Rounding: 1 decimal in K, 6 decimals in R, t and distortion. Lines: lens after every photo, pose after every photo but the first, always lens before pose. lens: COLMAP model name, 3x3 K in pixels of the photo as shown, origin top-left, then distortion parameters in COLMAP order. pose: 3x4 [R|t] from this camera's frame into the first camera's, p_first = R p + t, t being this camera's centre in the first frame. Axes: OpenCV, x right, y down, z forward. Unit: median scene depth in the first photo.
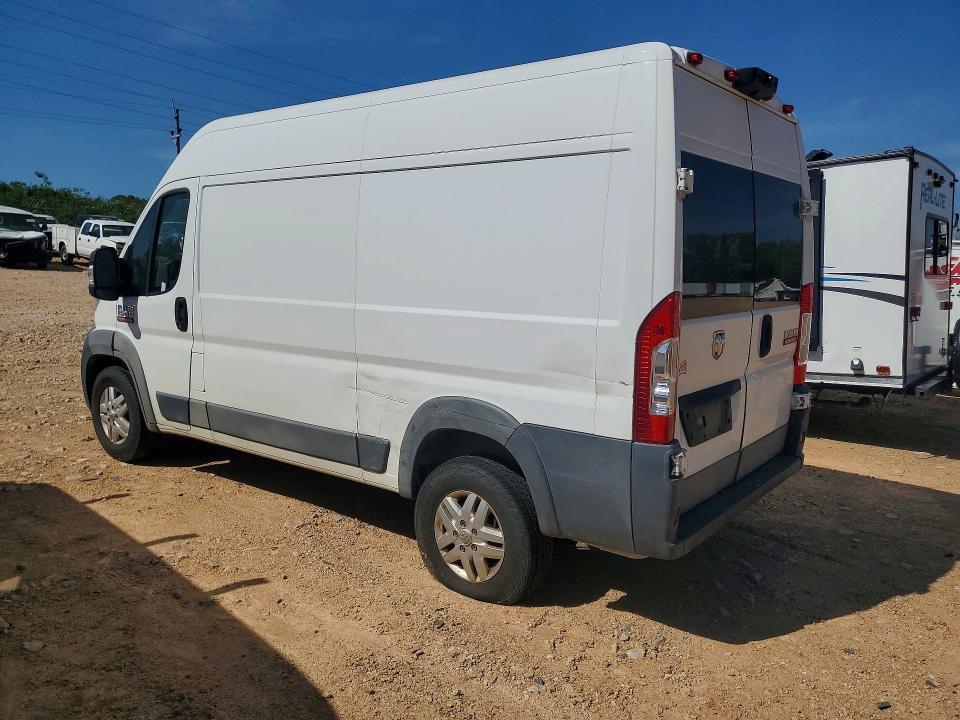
lens RADIAL K [[757.8, 0, 481.5], [0, 757.8, 358.0], [0, 0, 1]] dist [0.040263, -0.017745]
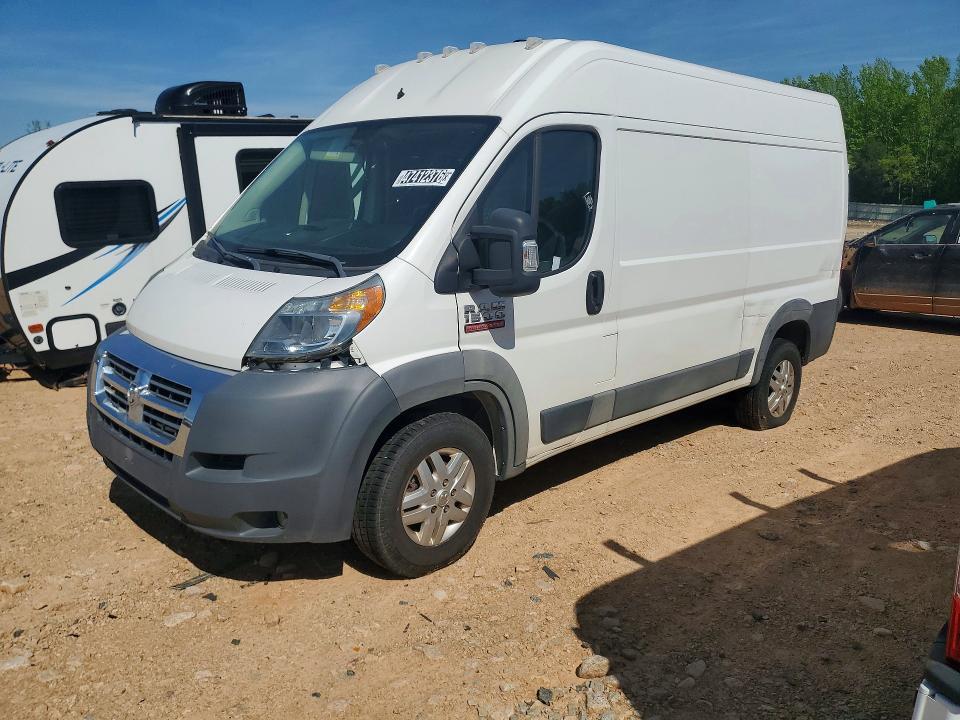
lens RADIAL K [[757.8, 0, 478.4], [0, 757.8, 357.4], [0, 0, 1]] dist [0.040263, -0.017745]
pose [[0.124684, -0.223941, 0.966594, -1.193059], [0.121067, 0.970351, 0.209195, -0.173035], [-0.984783, 0.090939, 0.148099, 1.021858]]
